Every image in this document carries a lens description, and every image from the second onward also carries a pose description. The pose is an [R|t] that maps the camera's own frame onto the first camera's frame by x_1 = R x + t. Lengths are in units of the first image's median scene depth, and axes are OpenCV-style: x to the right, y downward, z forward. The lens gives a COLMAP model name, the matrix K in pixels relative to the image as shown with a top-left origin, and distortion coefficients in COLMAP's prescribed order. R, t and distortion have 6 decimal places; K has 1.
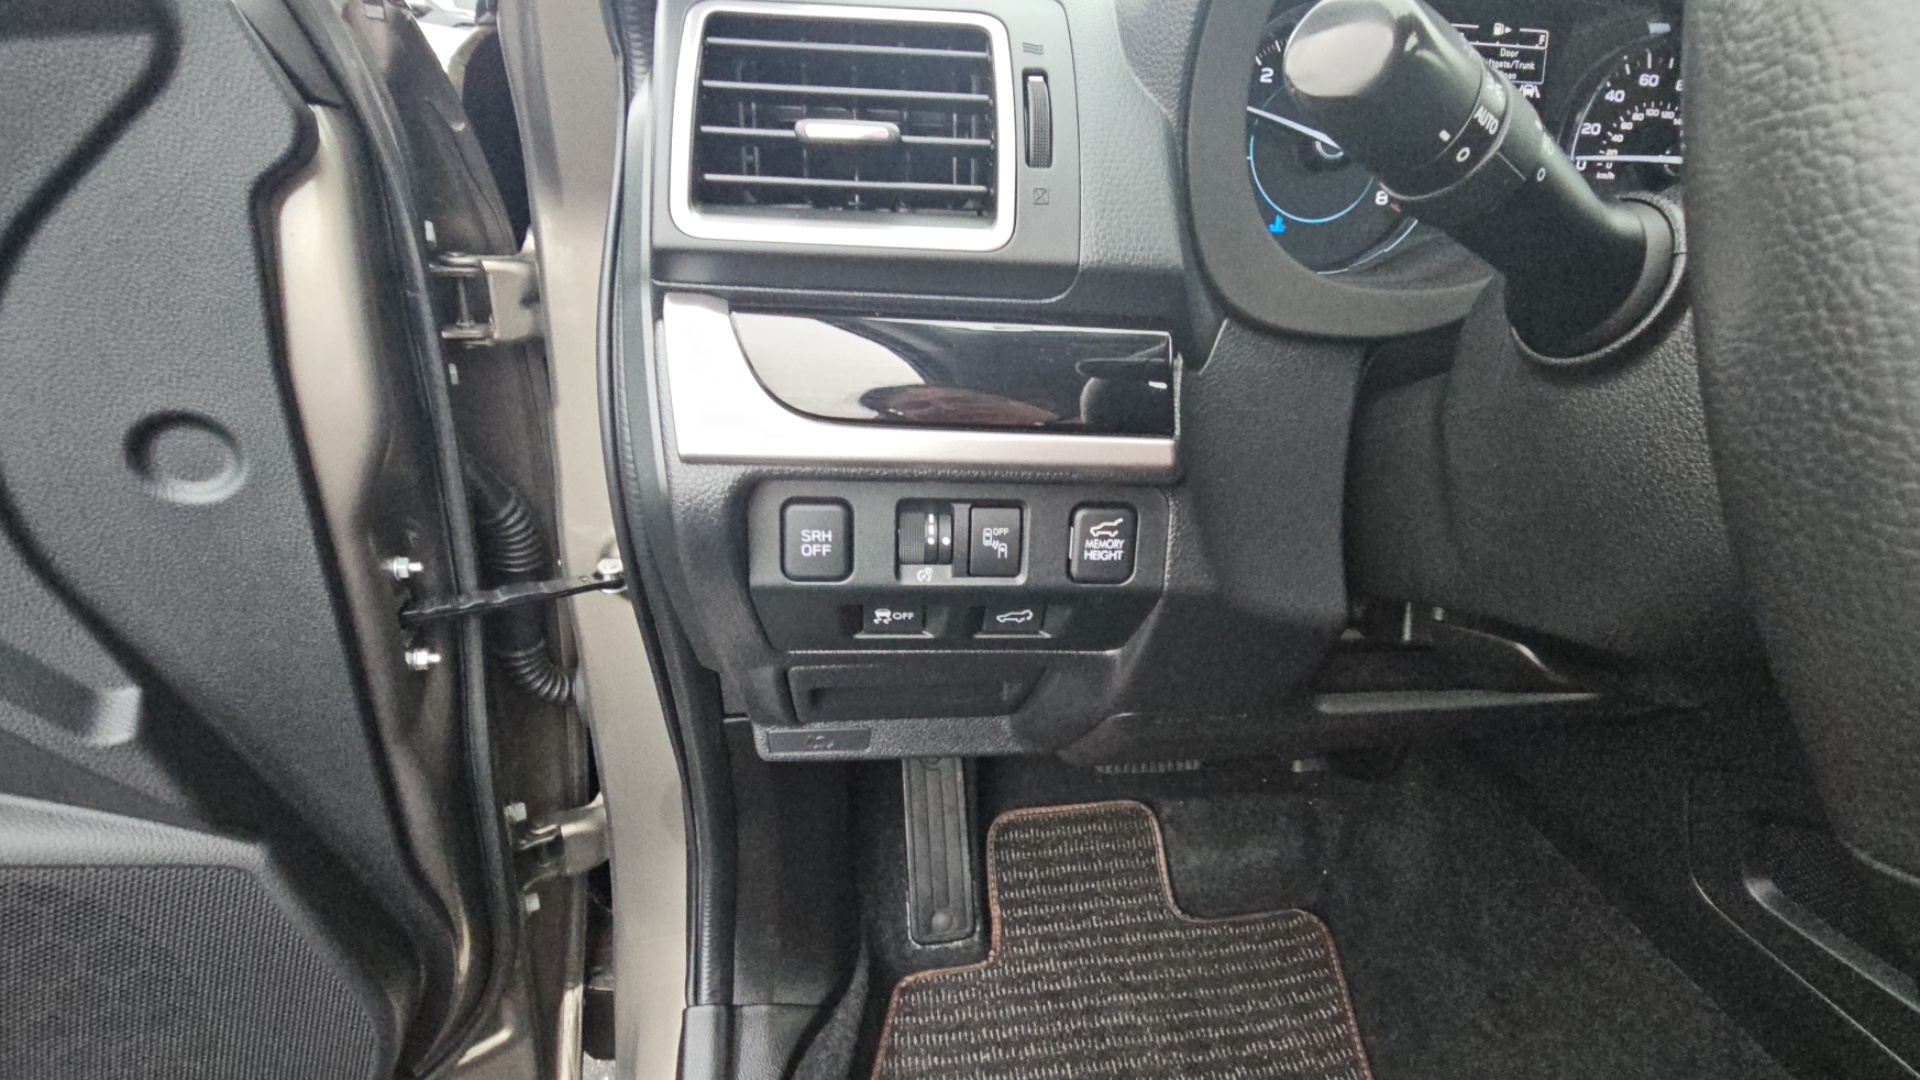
lens RADIAL K [[869.2, 0, 974.4], [0, 869.2, 541.3], [0, 0, 1]] dist [0.008717, -0.007196]
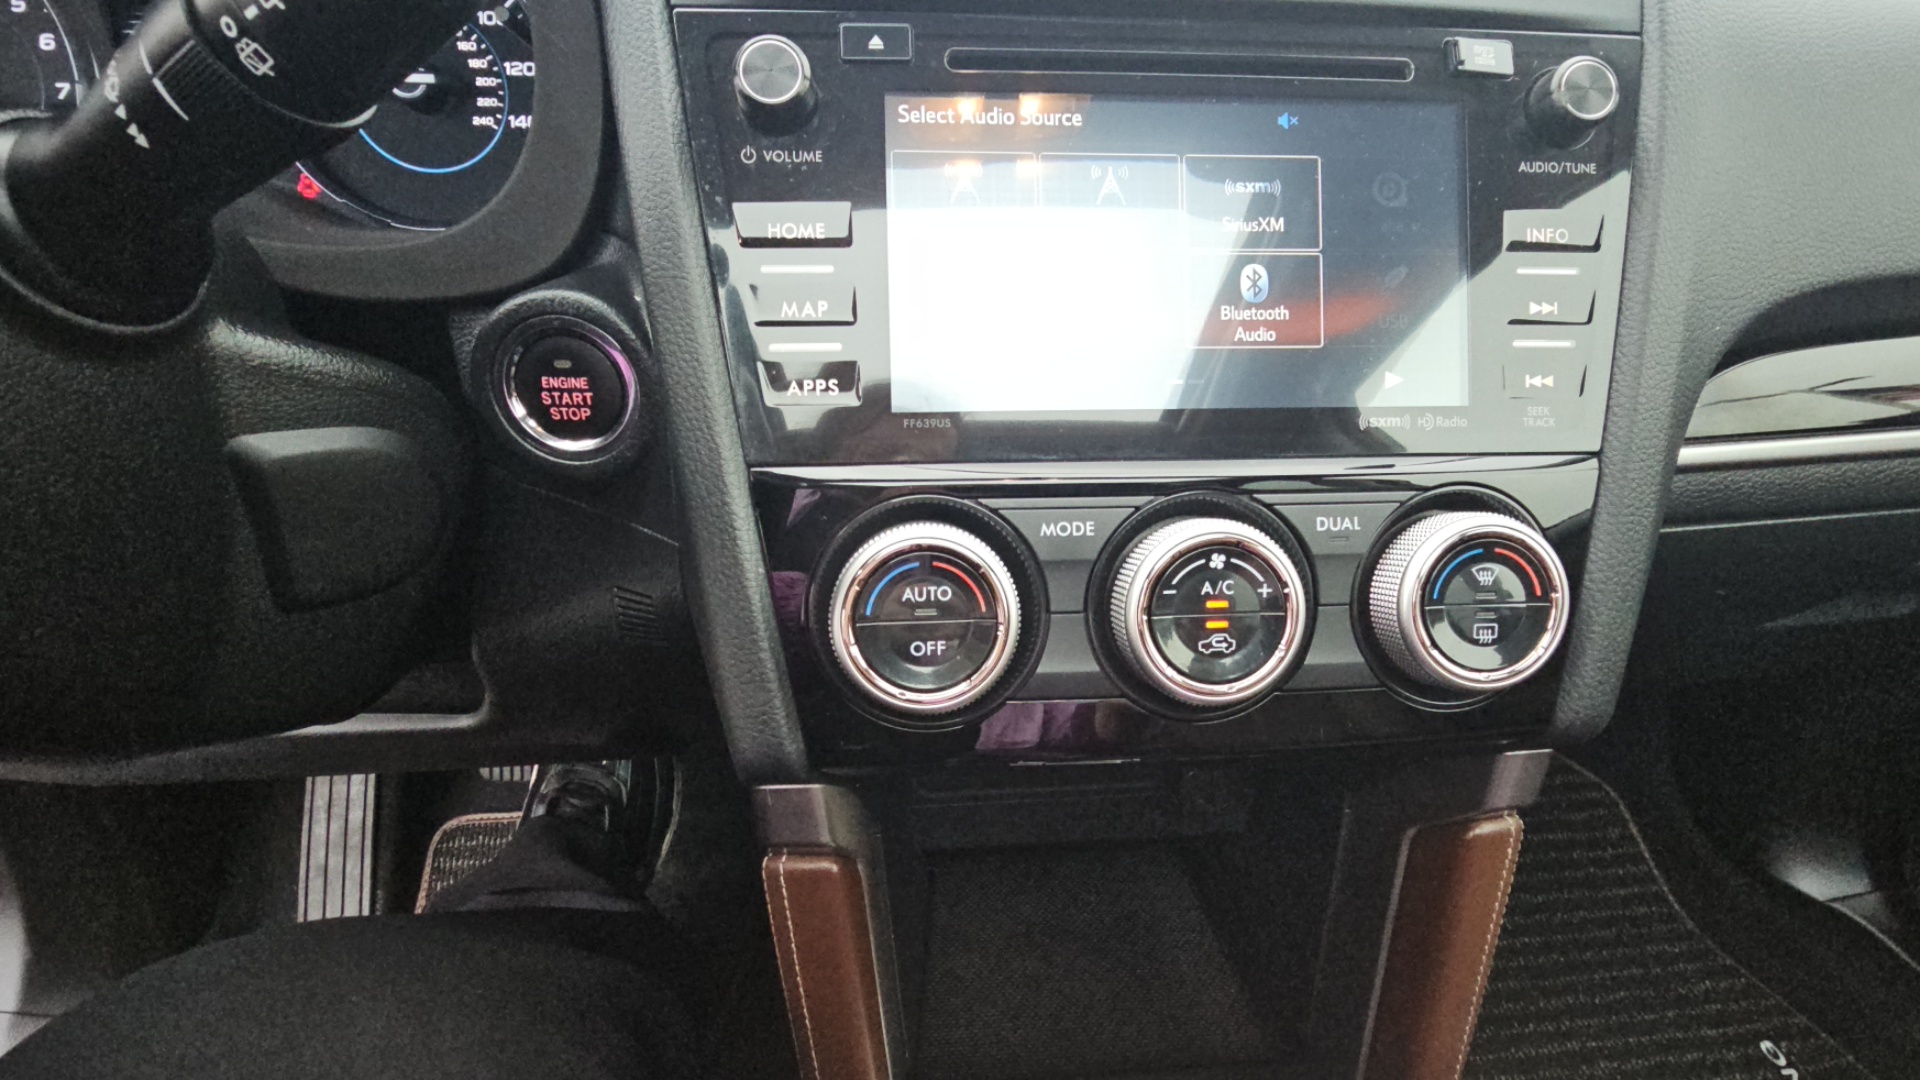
lens RADIAL K [[863.9, 0, 977.7], [0, 863.9, 539.9], [0, 0, 1]] dist [0.006985, -0.005372]
pose [[0.997833, 0.001823, -0.065776, 1.384533], [-0.000740, 0.999864, 0.016479, -0.015369], [0.065797, -0.016395, 0.997698, 0.212479]]
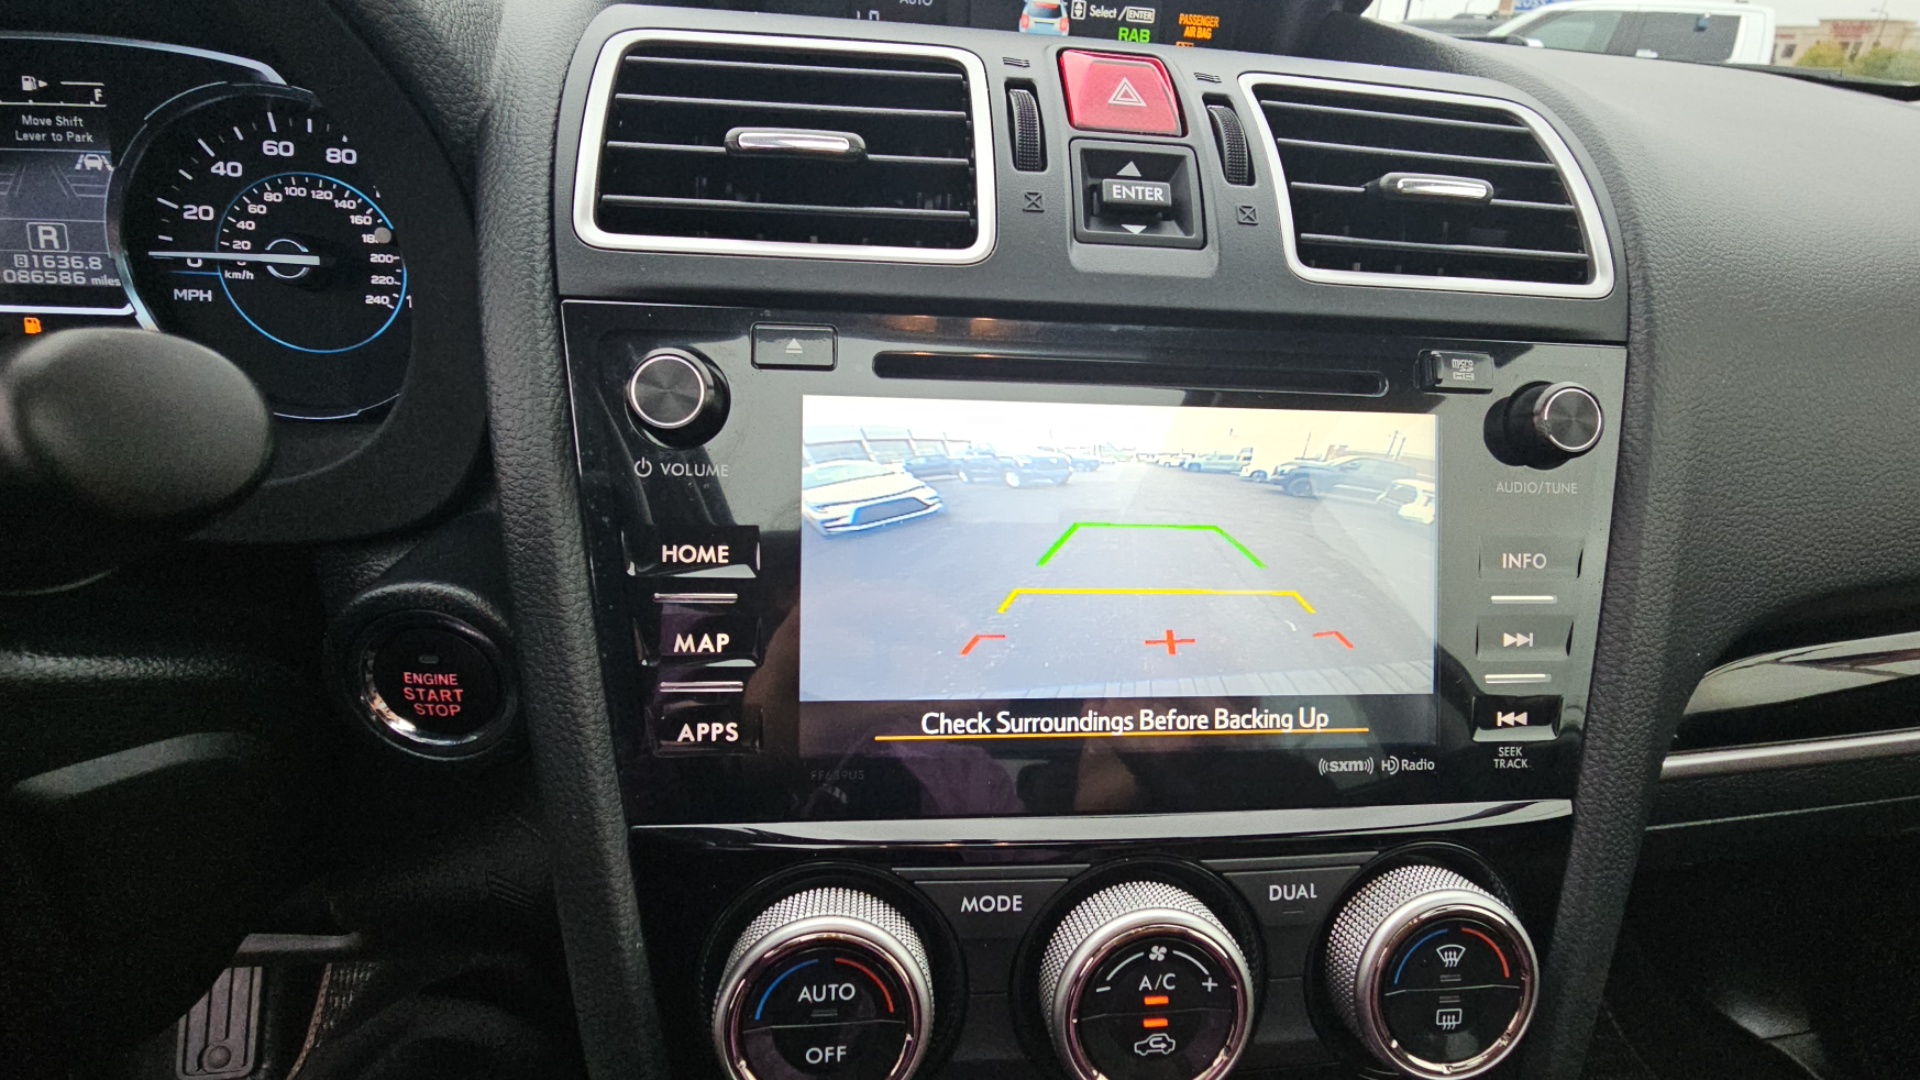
lens RADIAL K [[869.0, 0, 978.7], [0, 869.0, 539.3], [0, 0, 1]] dist [0.006539, -0.007039]
pose [[0.999135, 0.033886, -0.024087, 1.402836], [-0.033838, 0.999424, 0.002389, -0.219682], [0.024154, -0.001572, 0.999707, 0.275294]]
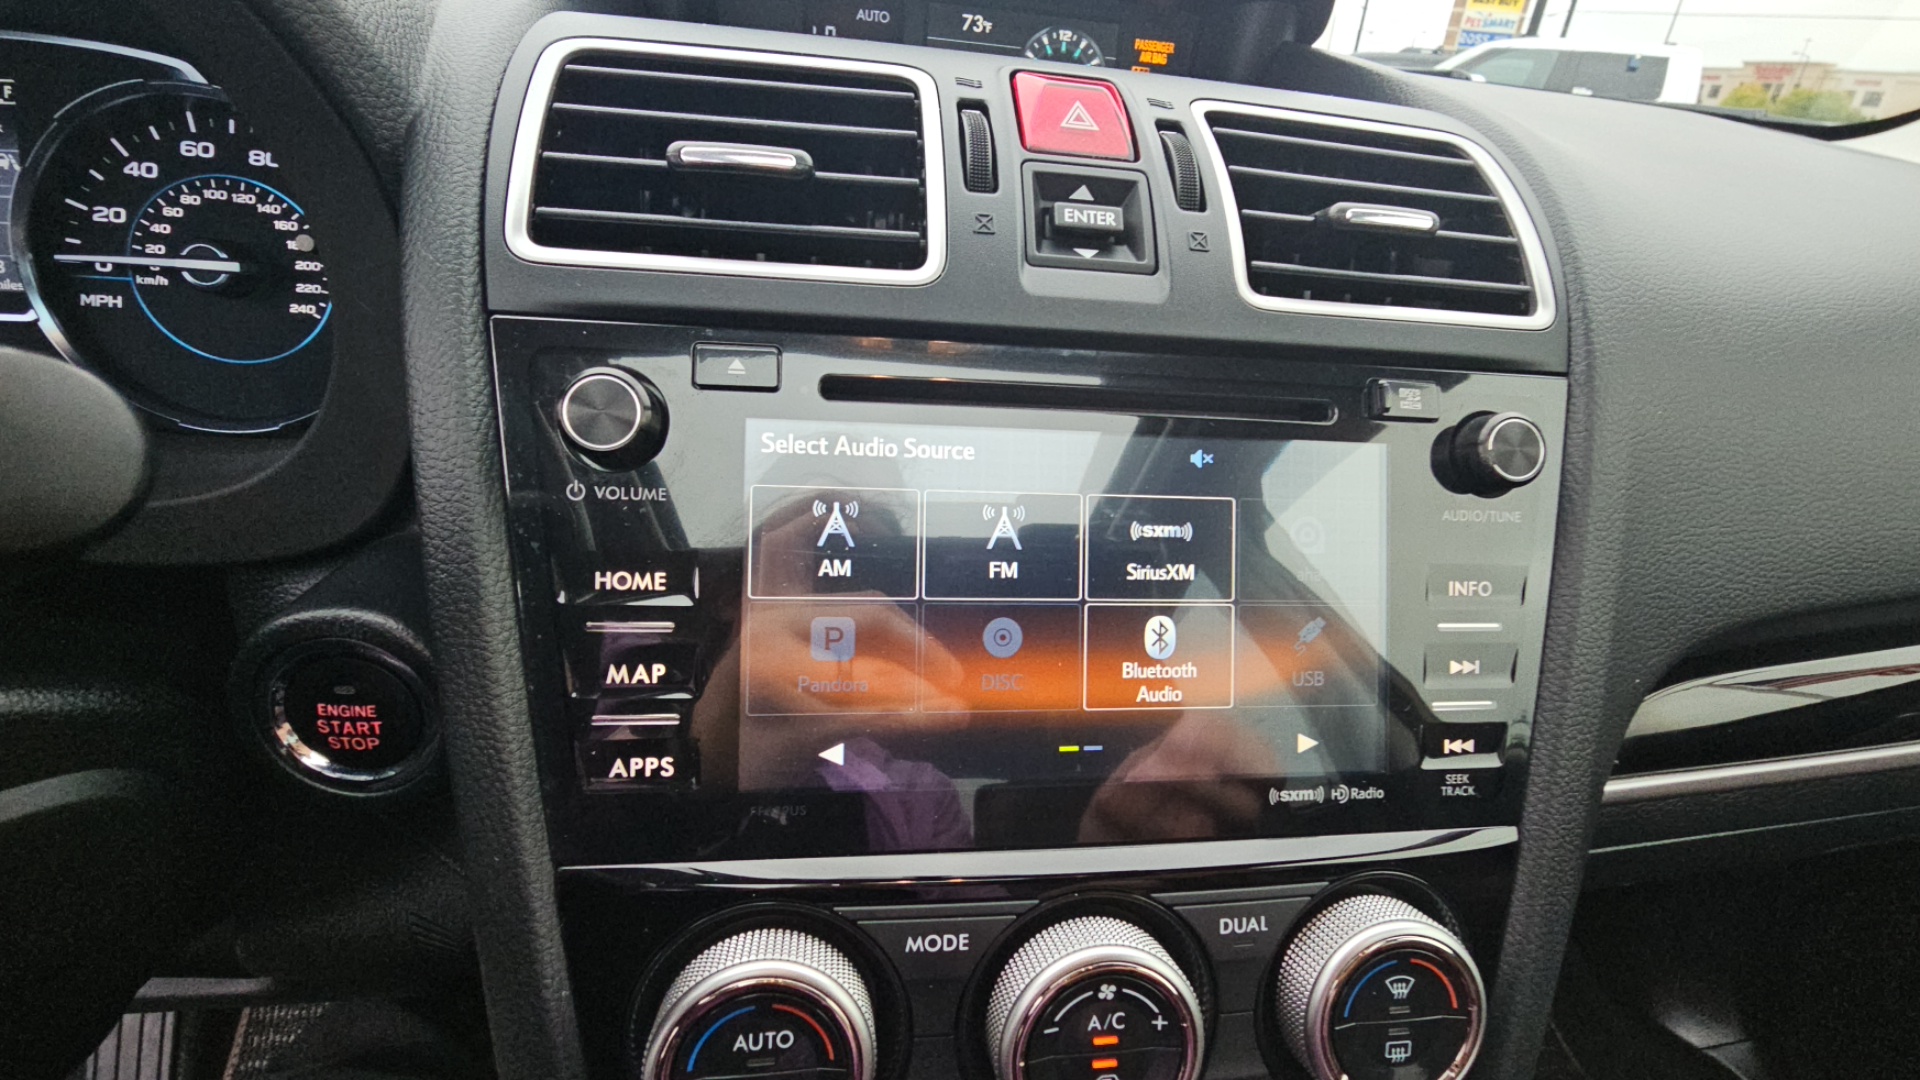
lens RADIAL K [[869.0, 0, 978.7], [0, 869.0, 539.3], [0, 0, 1]] dist [0.006539, -0.007039]
pose [[0.999006, 0.038850, 0.021851, 1.408853], [-0.038522, 0.999142, -0.015223, -0.227478], [-0.022424, 0.014366, 0.999645, 0.286534]]
